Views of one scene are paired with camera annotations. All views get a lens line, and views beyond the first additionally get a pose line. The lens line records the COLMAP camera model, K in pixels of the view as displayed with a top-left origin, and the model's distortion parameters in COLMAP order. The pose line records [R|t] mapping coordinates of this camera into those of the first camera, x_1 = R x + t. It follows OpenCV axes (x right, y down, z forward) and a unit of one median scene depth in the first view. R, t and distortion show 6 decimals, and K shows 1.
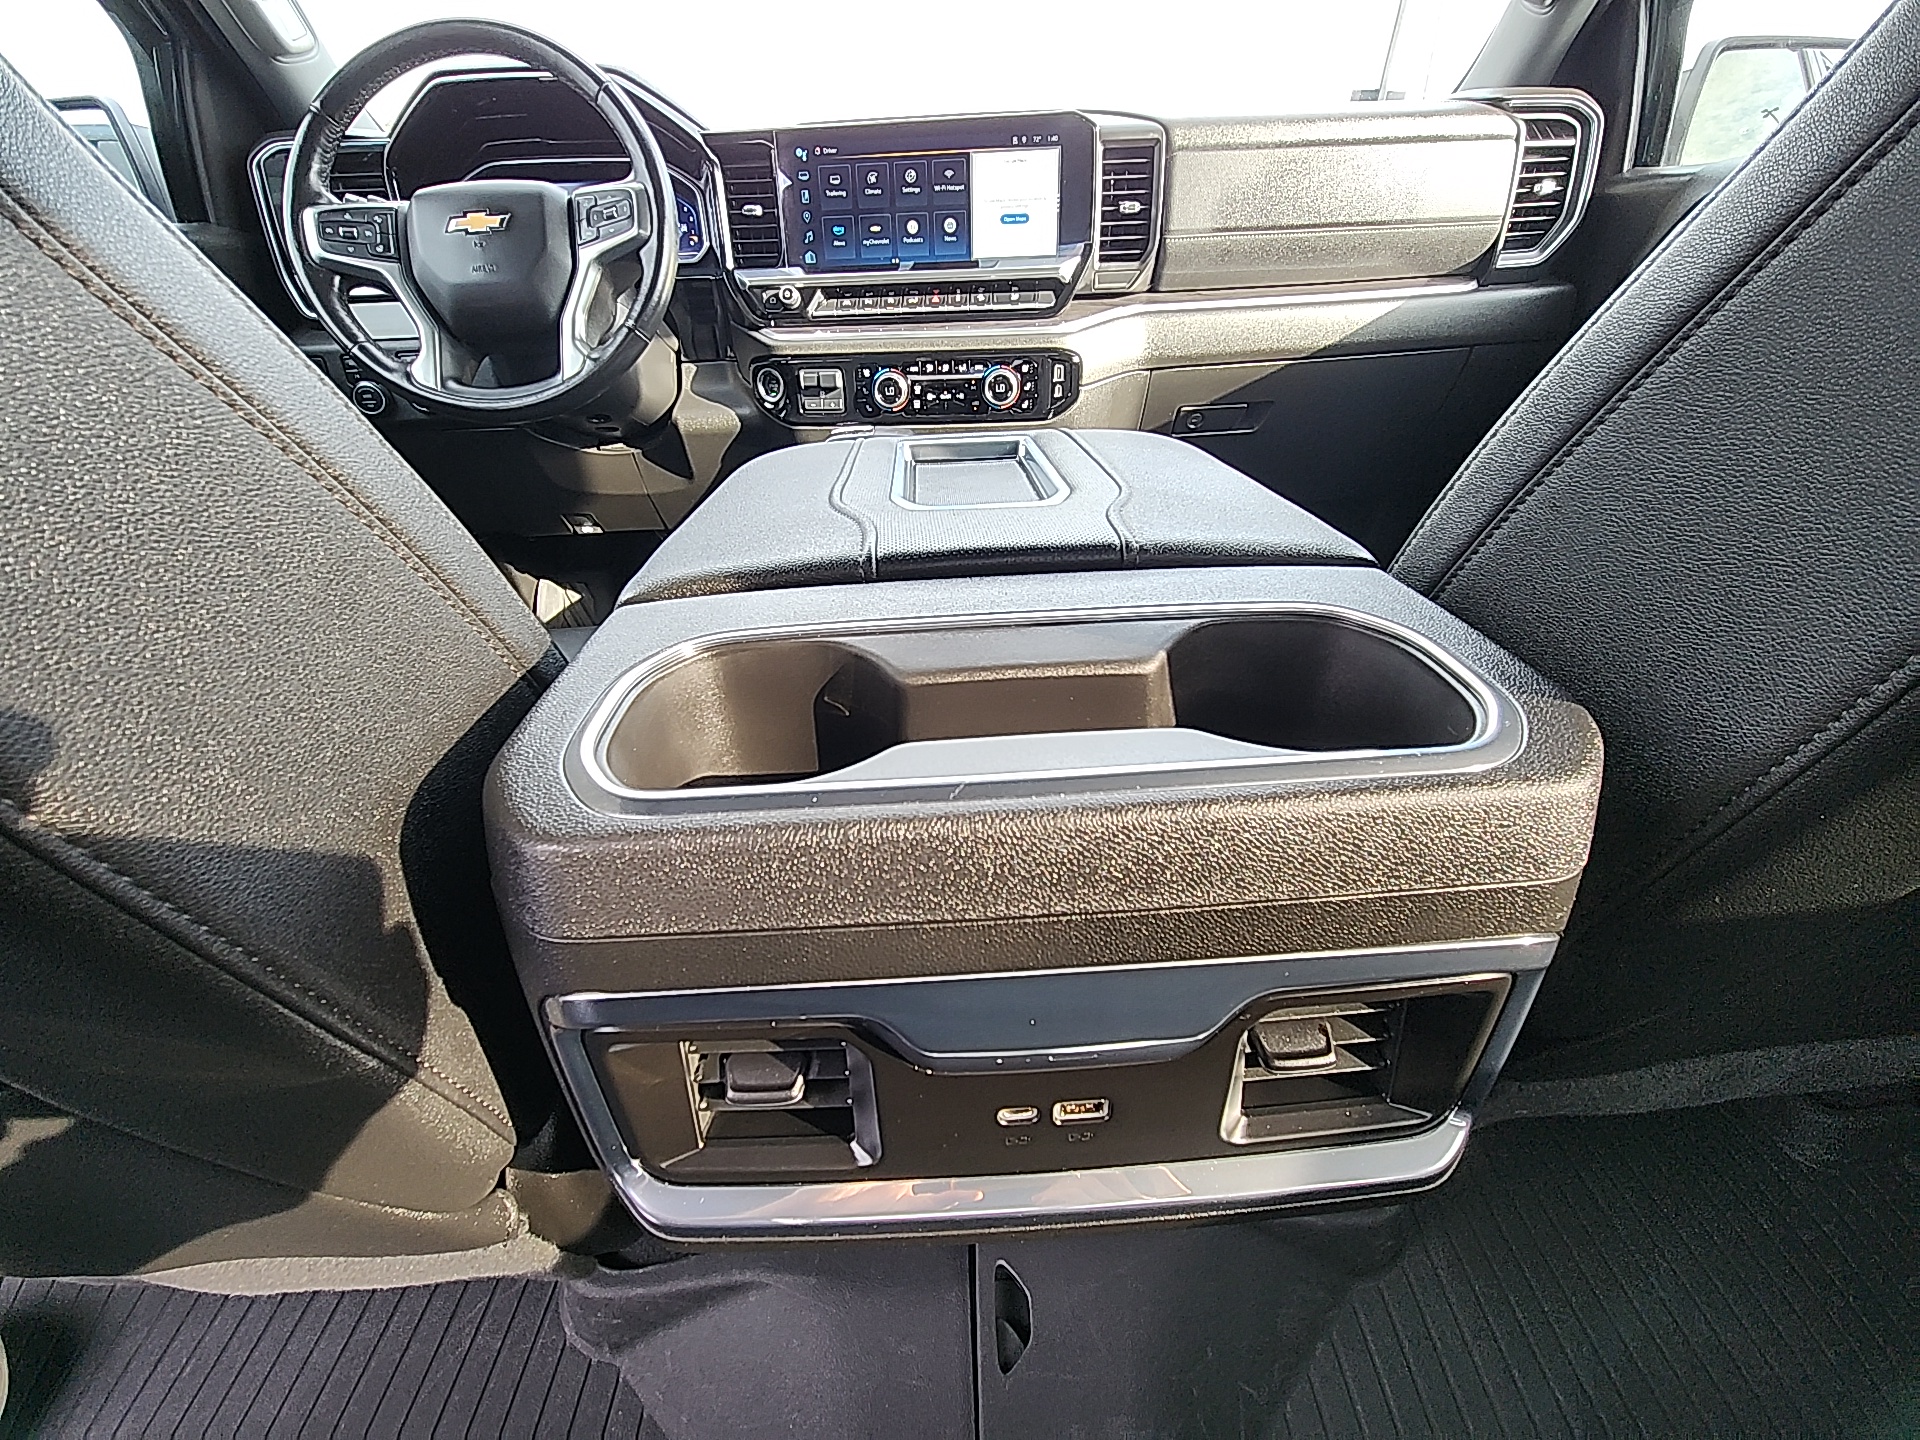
lens RADIAL K [[768.3, 0, 954.8], [0, 768.3, 710.0], [0, 0, 1]] dist [0.000469, -0.000281]
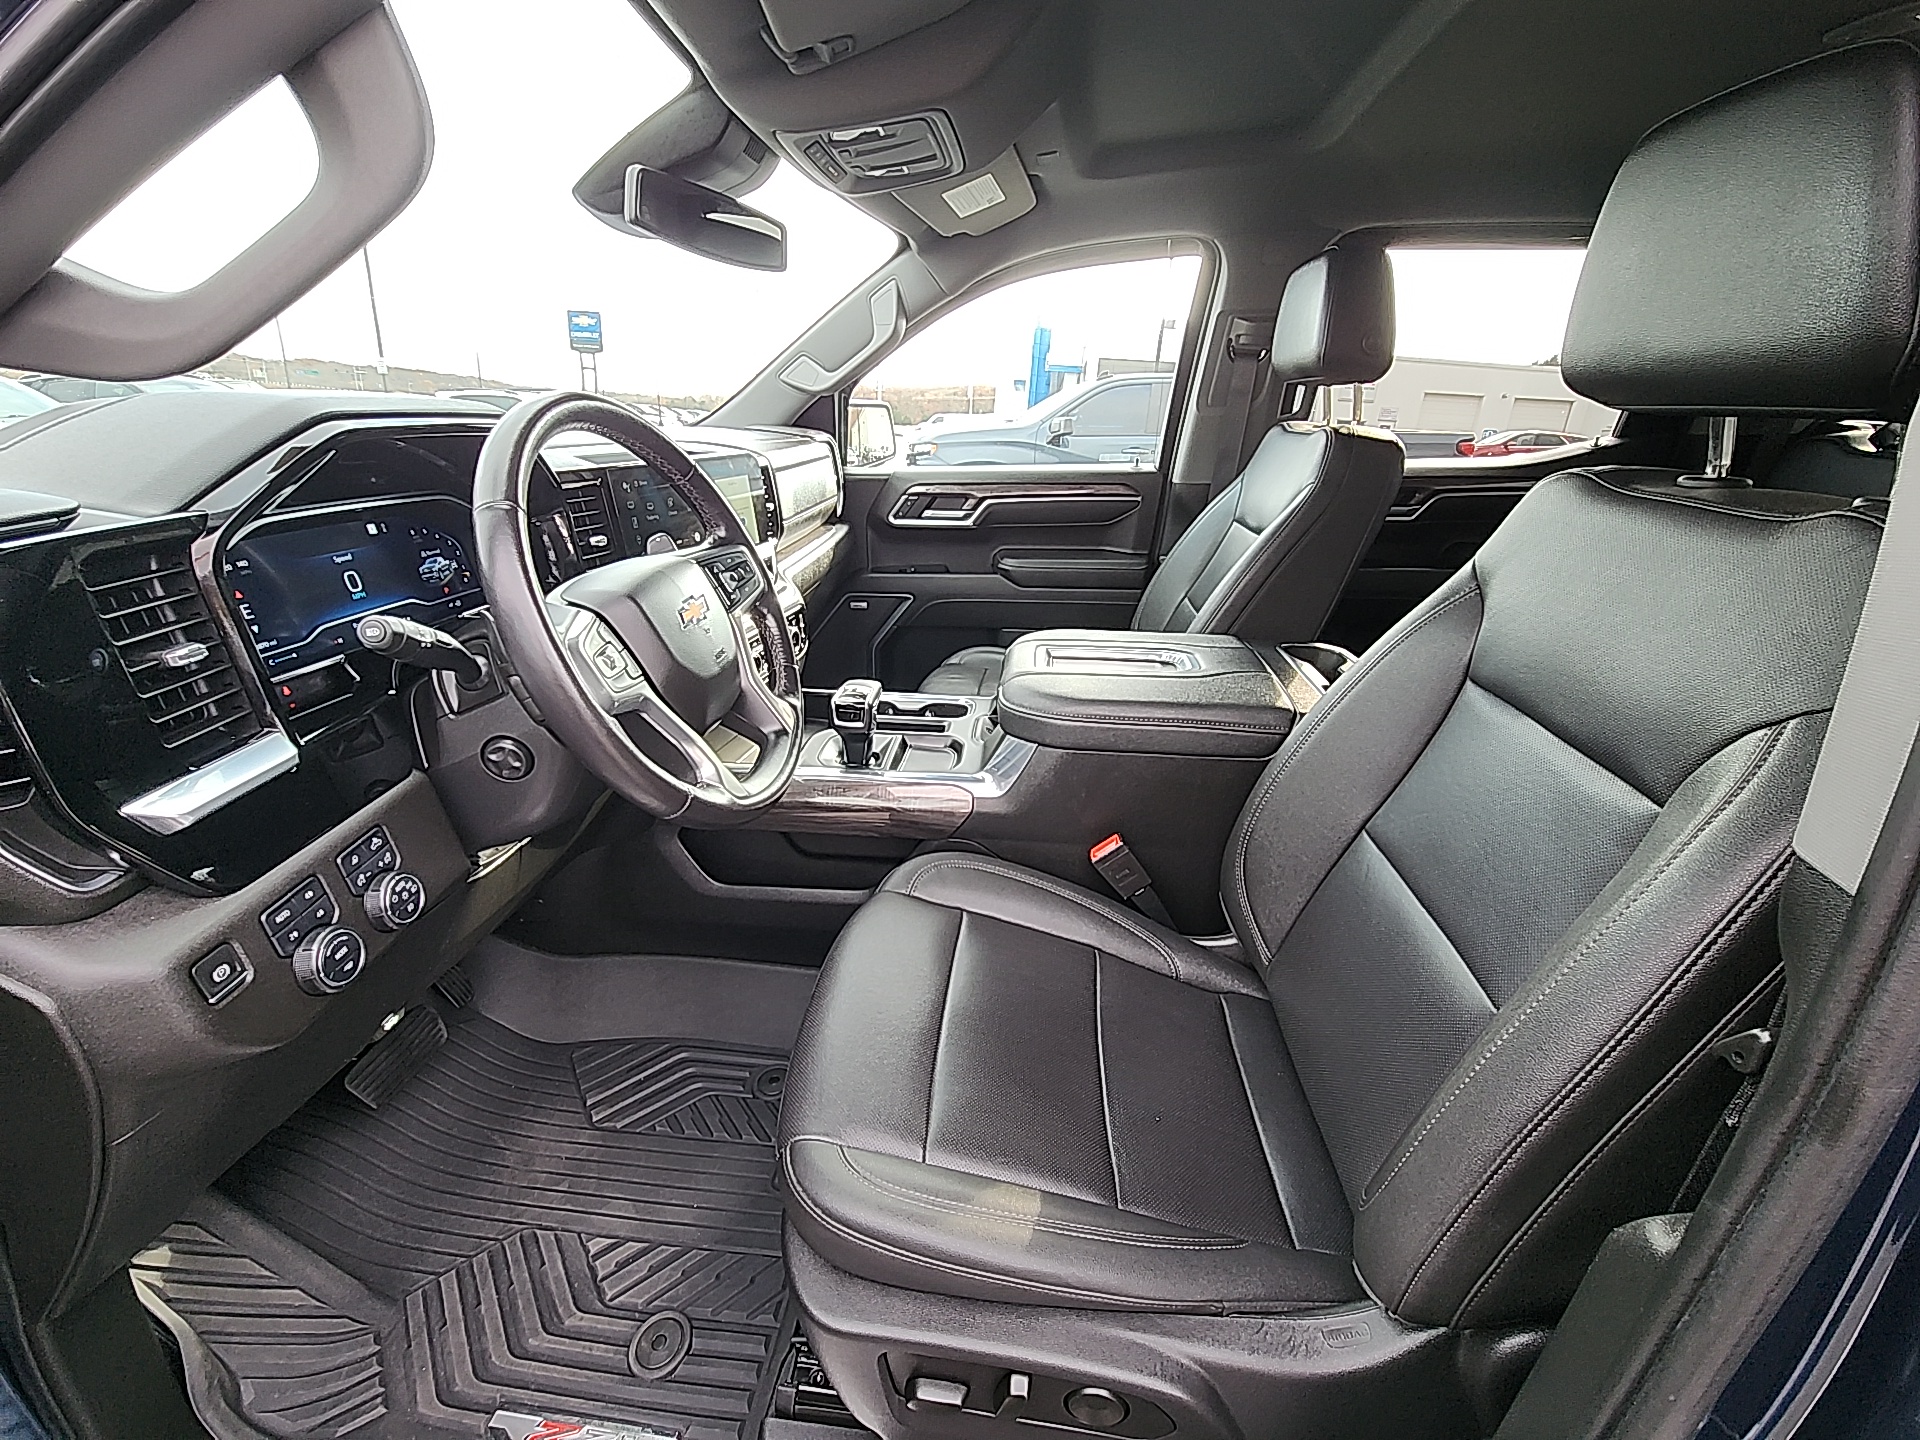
lens RADIAL K [[771.1, 0, 954.2], [0, 771.1, 703.6], [0, 0, 1]] dist [0.002279, -0.000630]
pose [[0.157647, -0.323189, 0.933111, -1.157085], [0.469096, 0.856013, 0.217233, -0.481452], [-0.868963, 0.403473, 0.286554, 0.429590]]
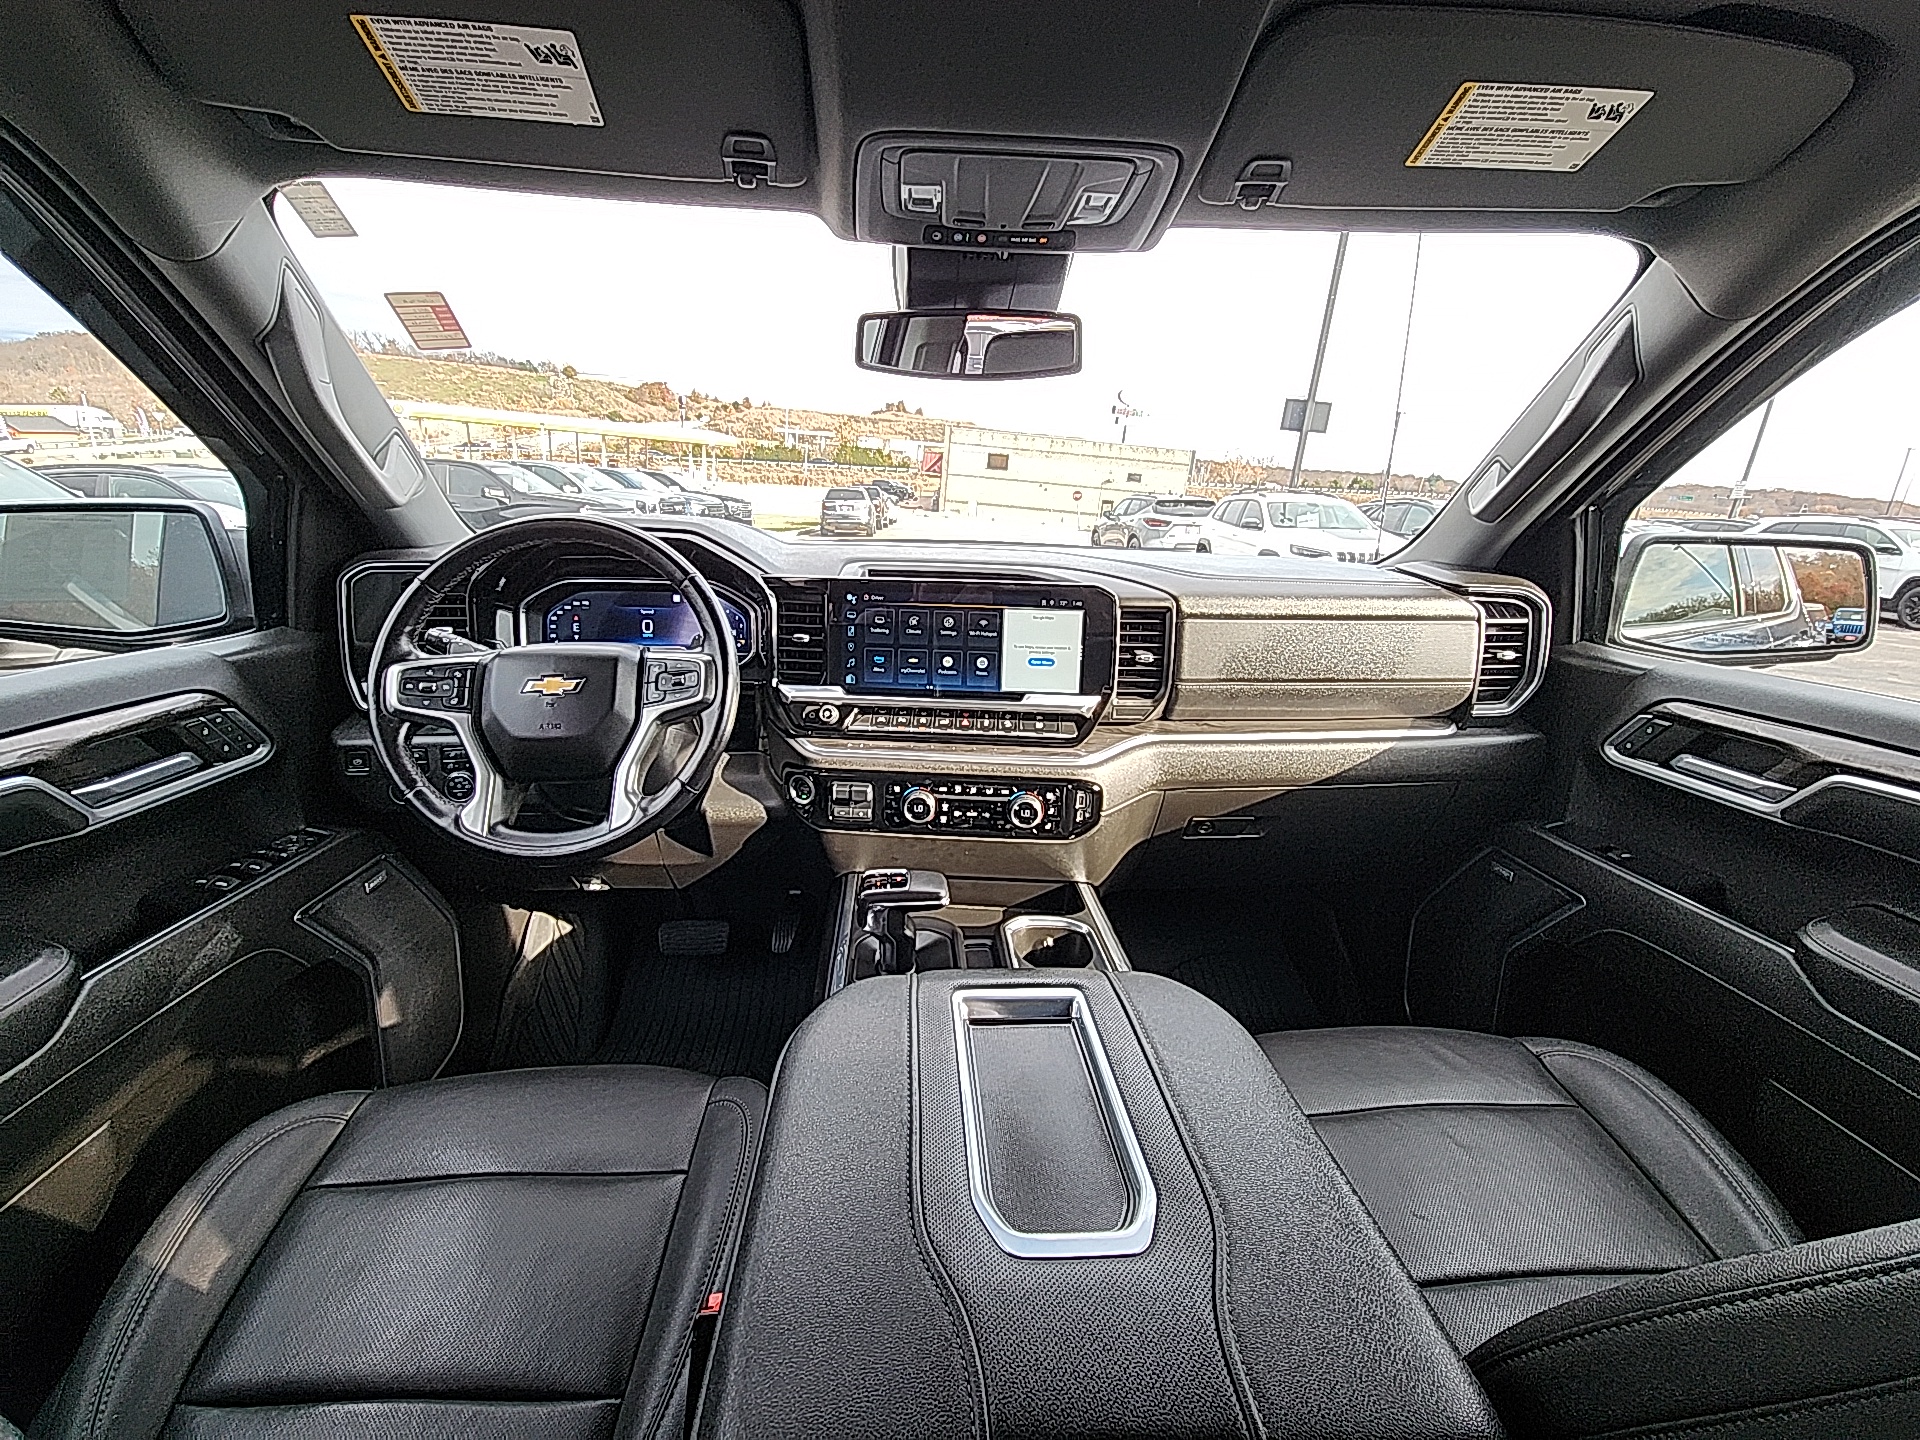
lens RADIAL K [[771.1, 0, 954.2], [0, 771.1, 703.6], [0, 0, 1]] dist [0.002279, -0.000630]
pose [[0.998399, 0.048318, 0.029411, -0.074618], [-0.039061, 0.964991, -0.259358, -0.285272], [-0.040913, 0.257794, 0.965333, -0.044835]]
